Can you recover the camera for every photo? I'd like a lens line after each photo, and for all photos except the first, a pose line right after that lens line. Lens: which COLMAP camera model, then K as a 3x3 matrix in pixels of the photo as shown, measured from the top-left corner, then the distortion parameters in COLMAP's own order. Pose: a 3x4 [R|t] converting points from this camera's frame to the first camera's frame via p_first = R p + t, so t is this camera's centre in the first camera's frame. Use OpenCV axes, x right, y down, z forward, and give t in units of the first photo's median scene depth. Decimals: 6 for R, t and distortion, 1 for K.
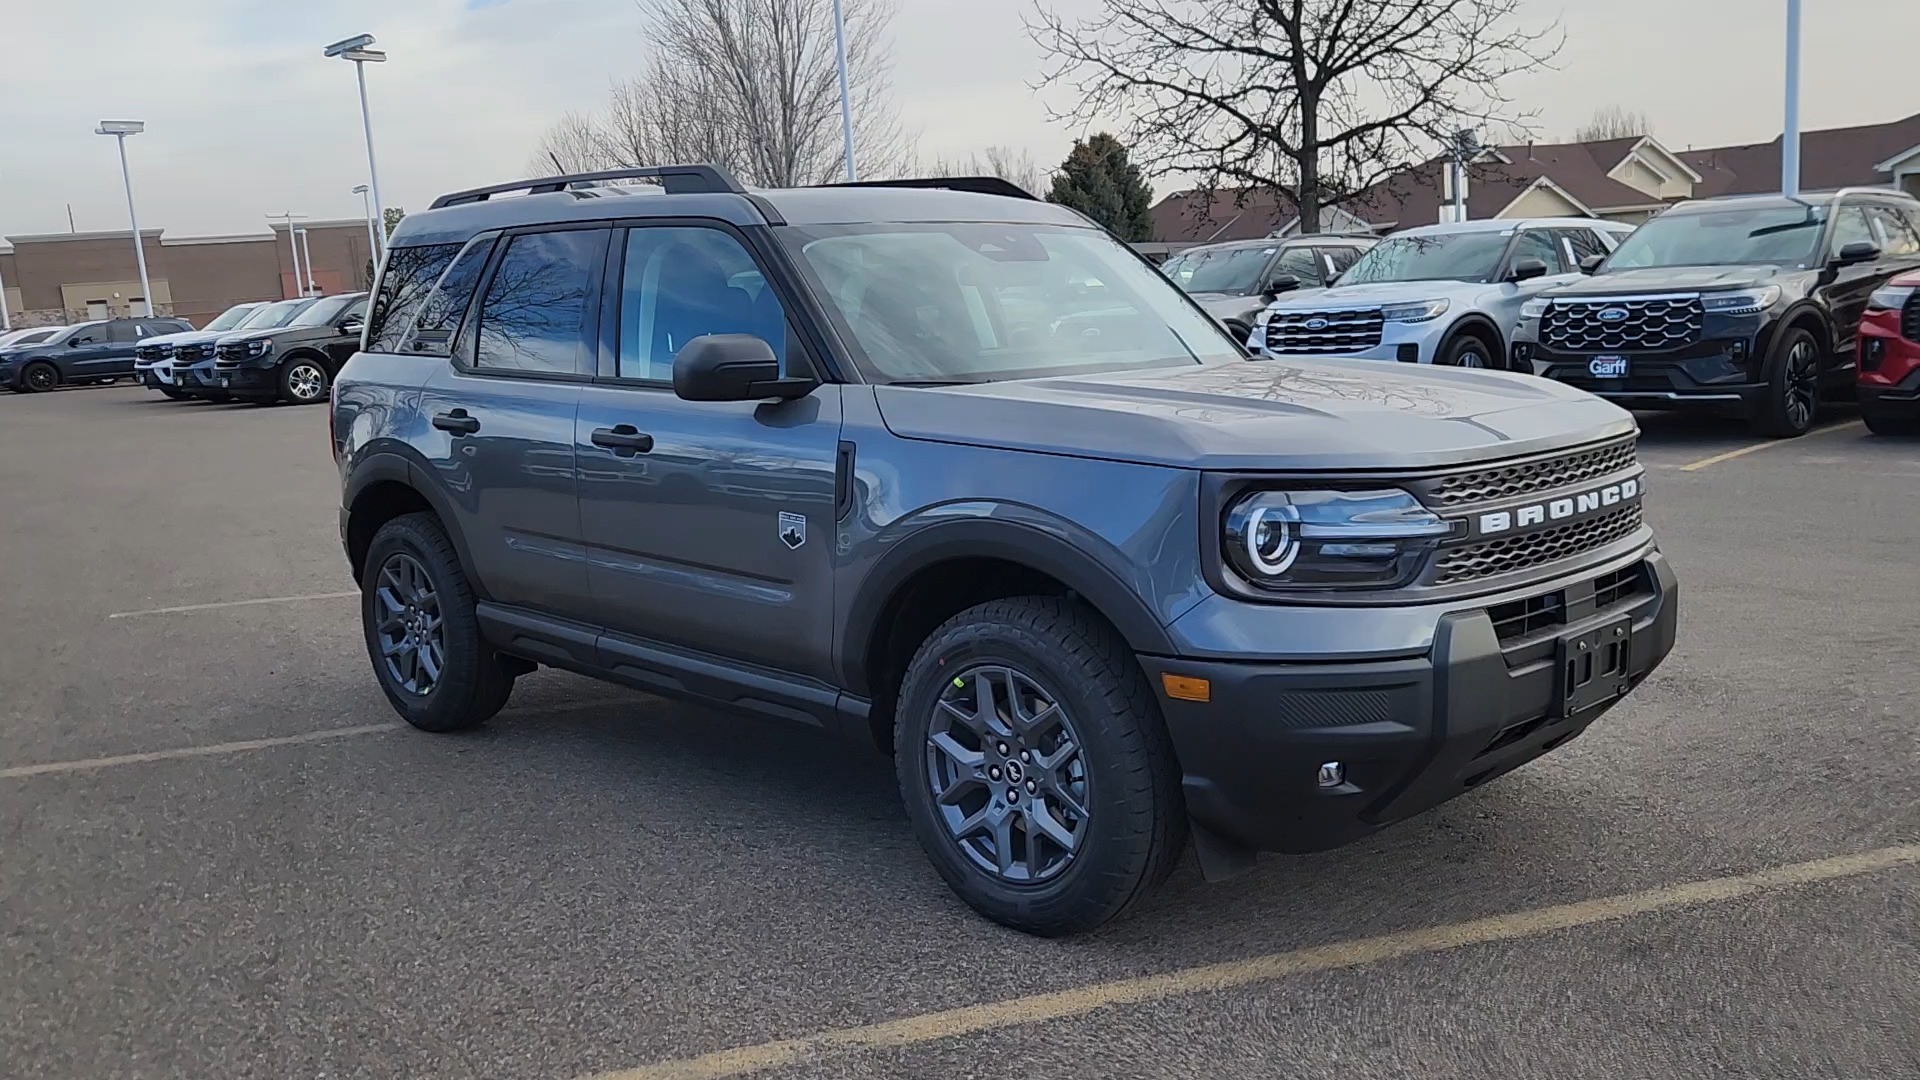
lens RADIAL K [[1627.6, 0, 949.5], [0, 1627.6, 545.5], [0, 0, 1]] dist [0.036392, -0.009938]
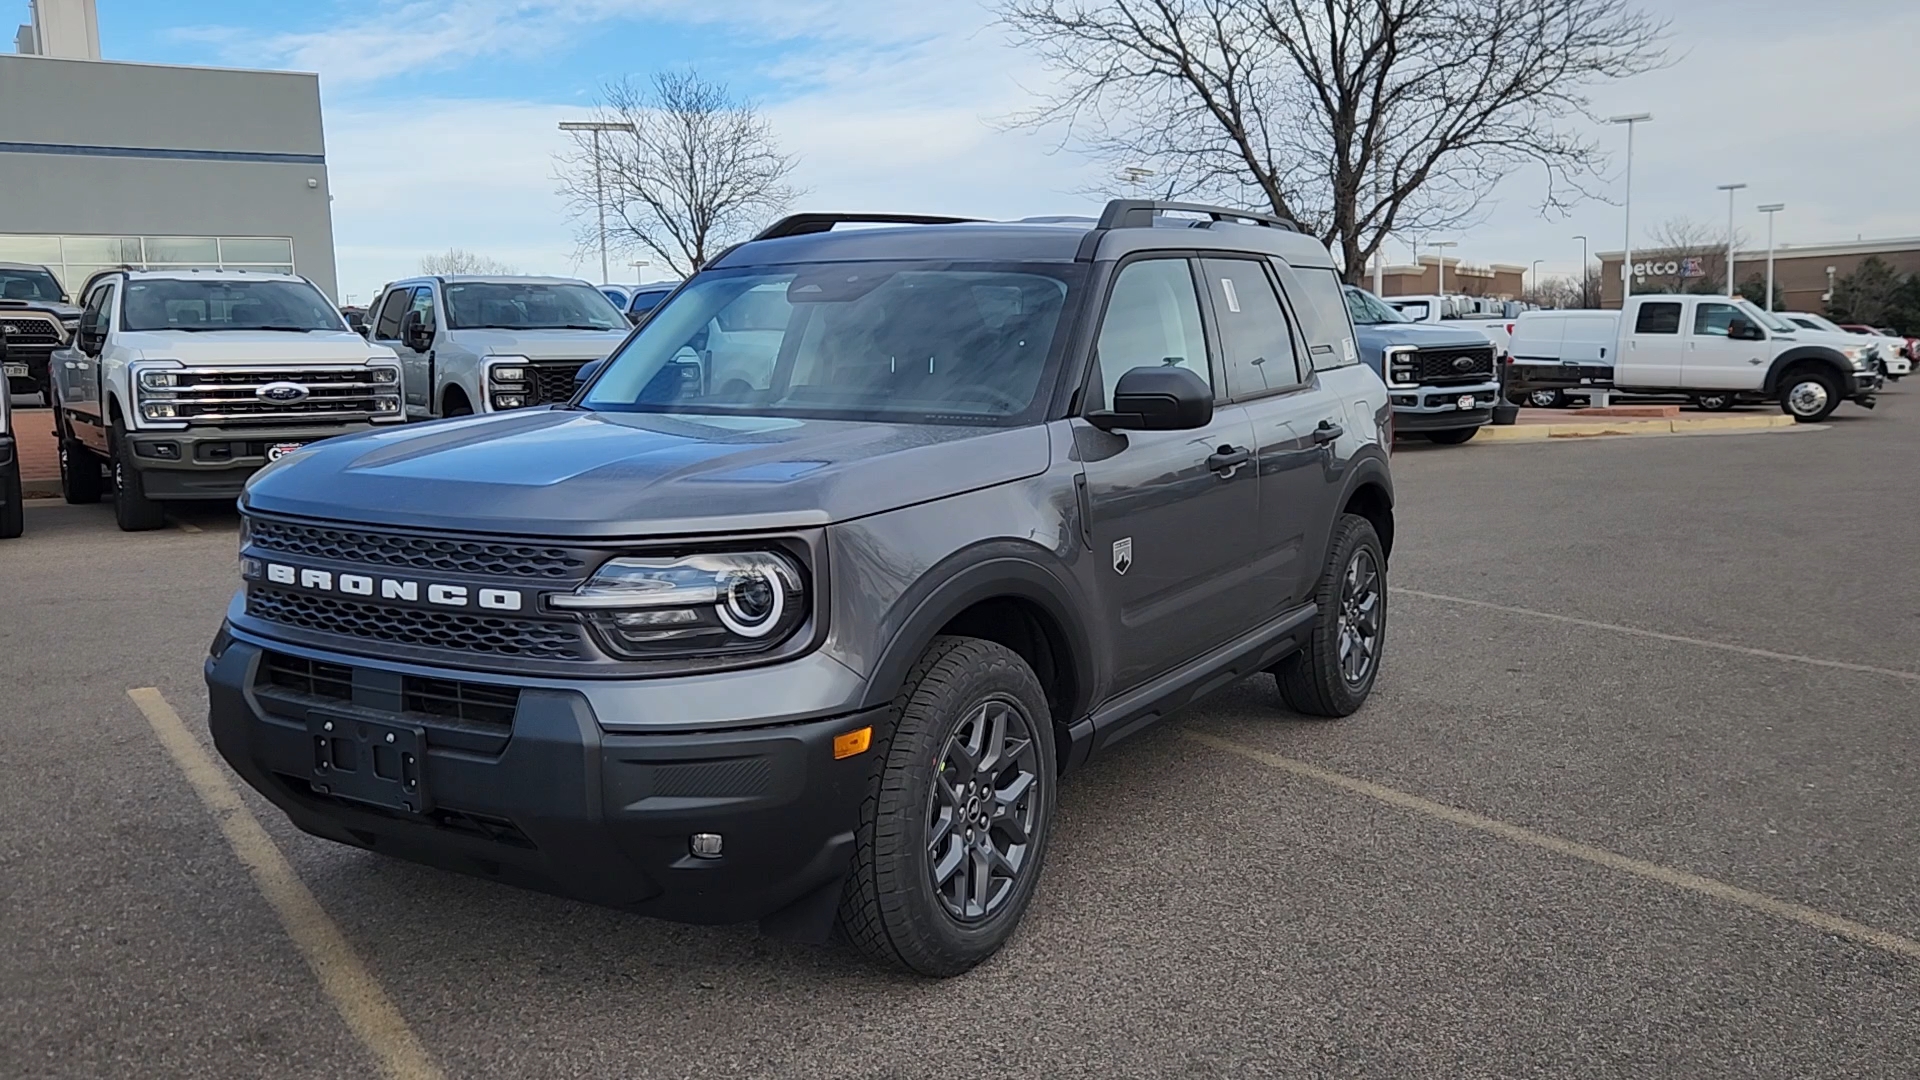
lens RADIAL K [[1636.9, 0, 934.0], [0, 1636.9, 536.9], [0, 0, 1]] dist [0.024818, -0.008832]
pose [[0.236155, 0.156832, -0.958976, 0.335546], [-0.147691, 0.981217, 0.124099, -0.053696], [0.960426, 0.112326, 0.254882, 0.262738]]
